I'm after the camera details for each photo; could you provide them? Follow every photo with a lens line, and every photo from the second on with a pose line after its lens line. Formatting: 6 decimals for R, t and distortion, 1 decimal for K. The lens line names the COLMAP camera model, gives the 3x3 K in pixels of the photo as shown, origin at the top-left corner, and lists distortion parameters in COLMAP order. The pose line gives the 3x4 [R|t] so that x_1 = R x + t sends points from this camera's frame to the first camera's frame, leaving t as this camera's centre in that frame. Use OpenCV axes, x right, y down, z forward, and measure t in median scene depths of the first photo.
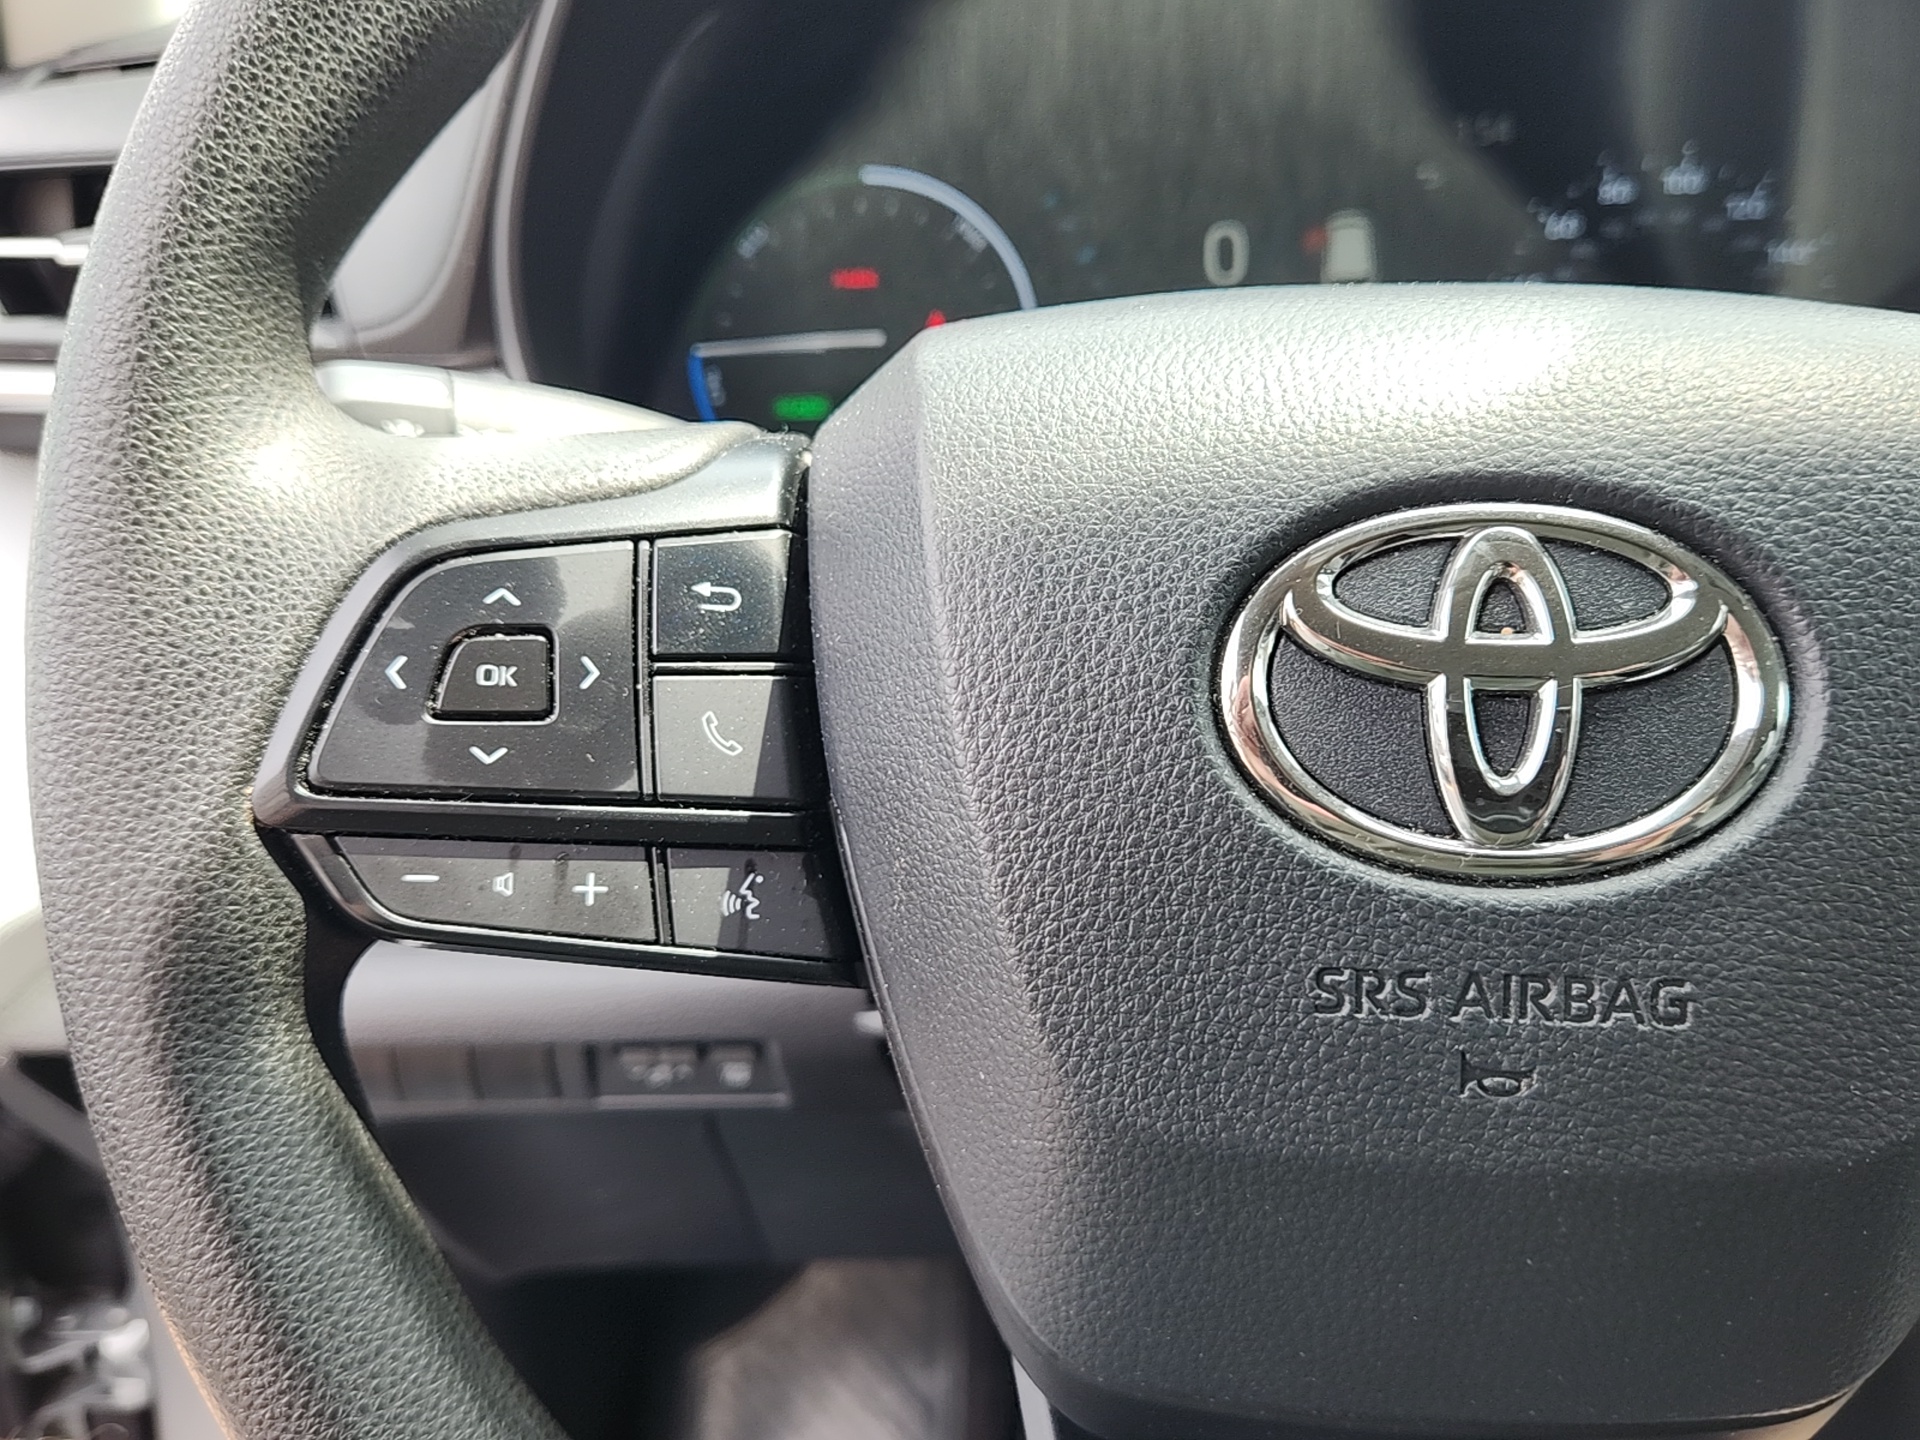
lens RADIAL K [[1652.0, 0, 960.0], [0, 1652.0, 720.0], [0, 0, 1]] dist [0.046101, -0.070482]
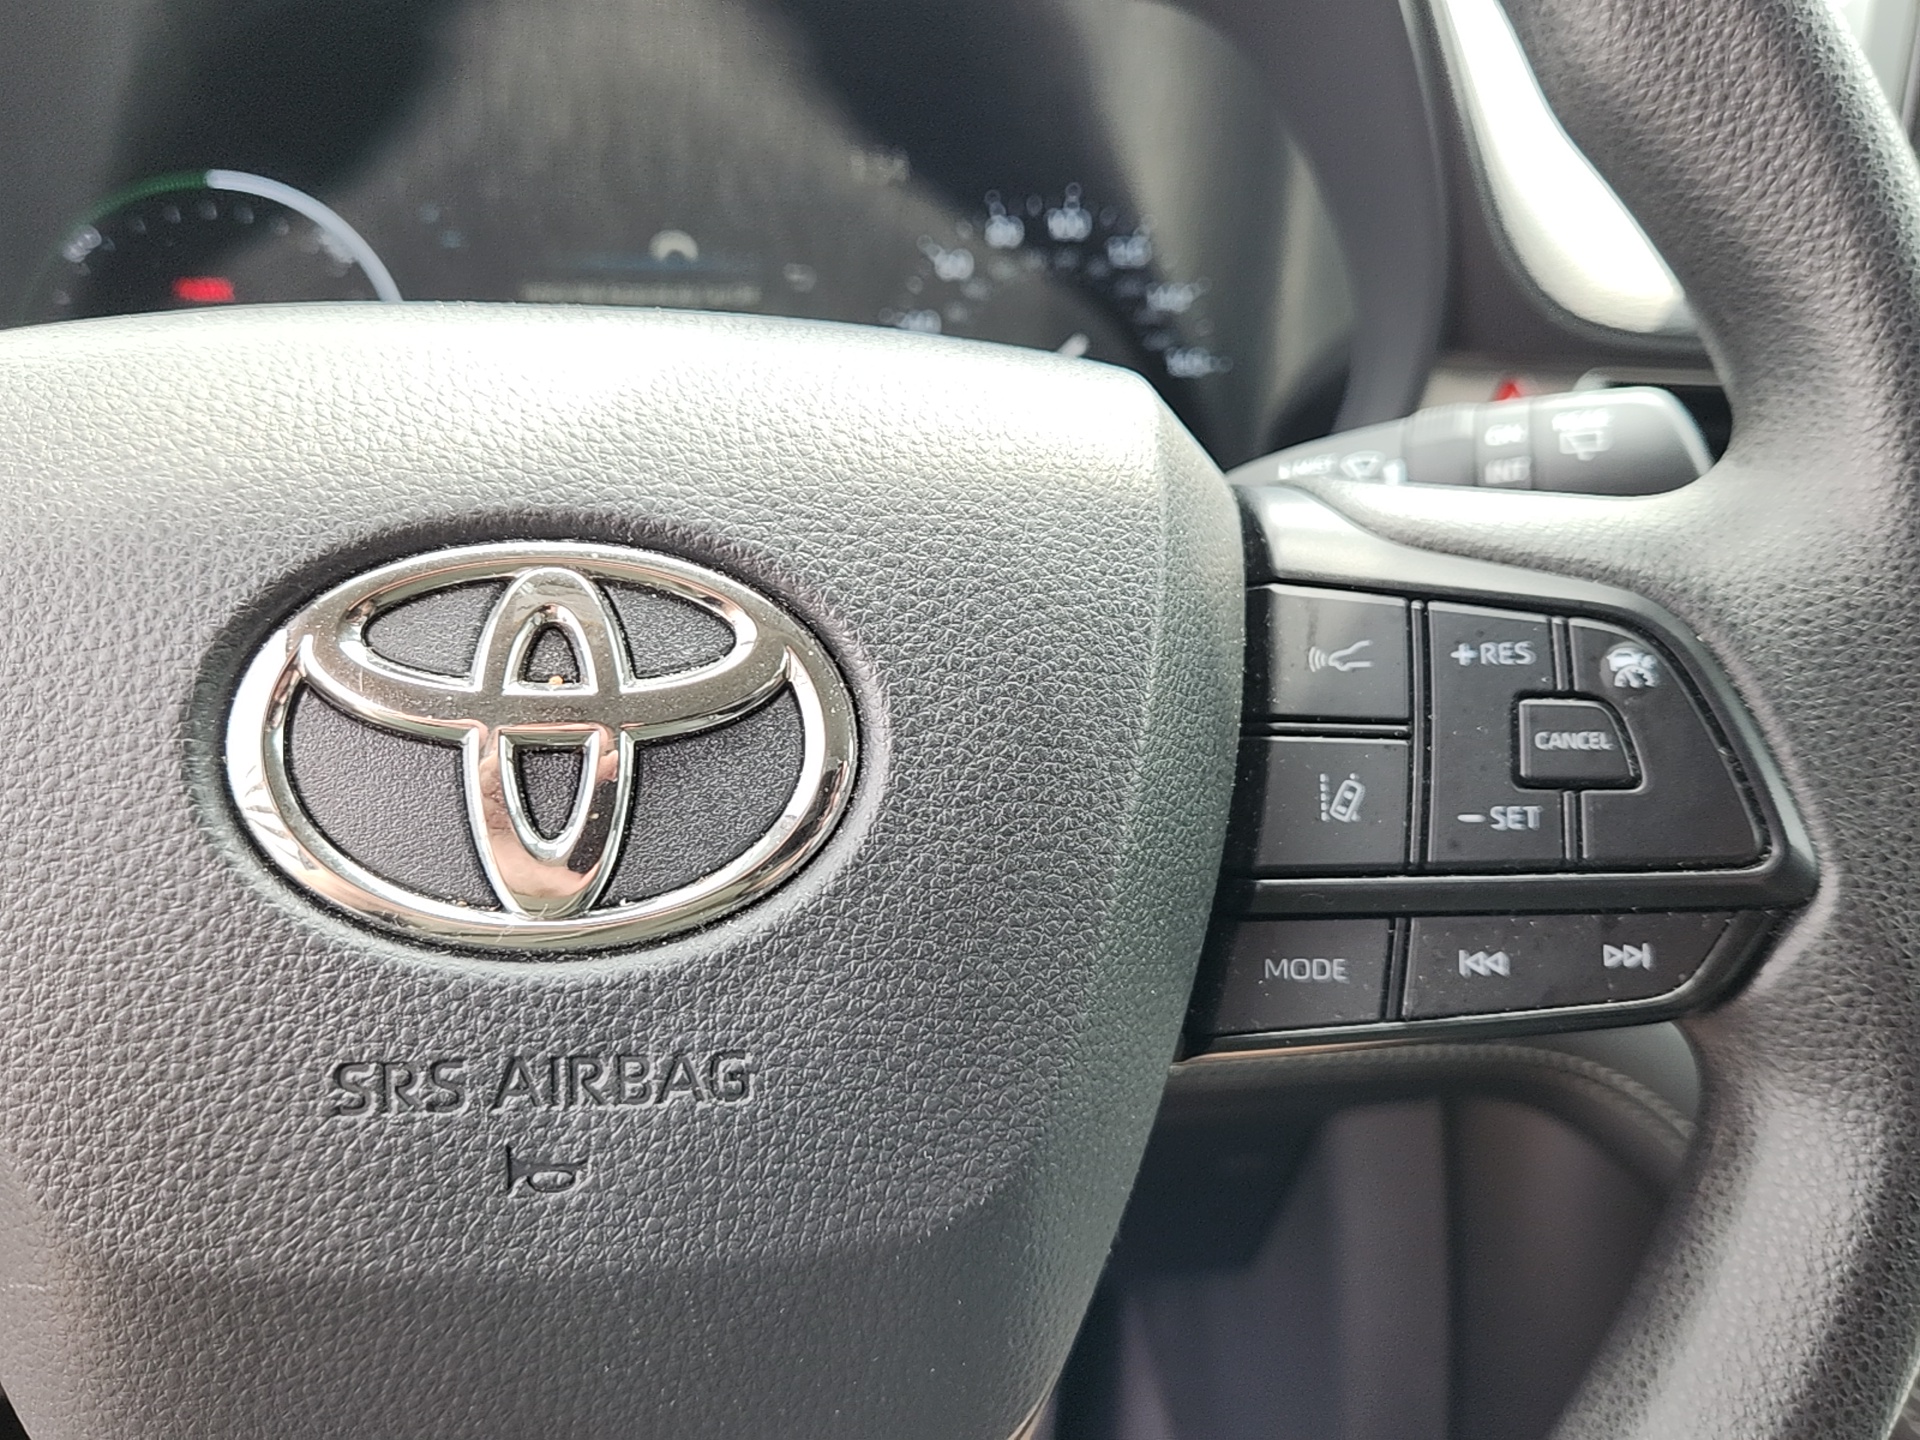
lens RADIAL K [[1676.3, 0, 965.0], [0, 1676.3, 709.6], [0, 0, 1]] dist [0.039492, -0.078739]
pose [[0.976120, -0.017985, 0.216486, 0.349376], [0.023846, 0.999416, -0.024491, -0.009394], [-0.215919, 0.029068, 0.975978, 0.044115]]
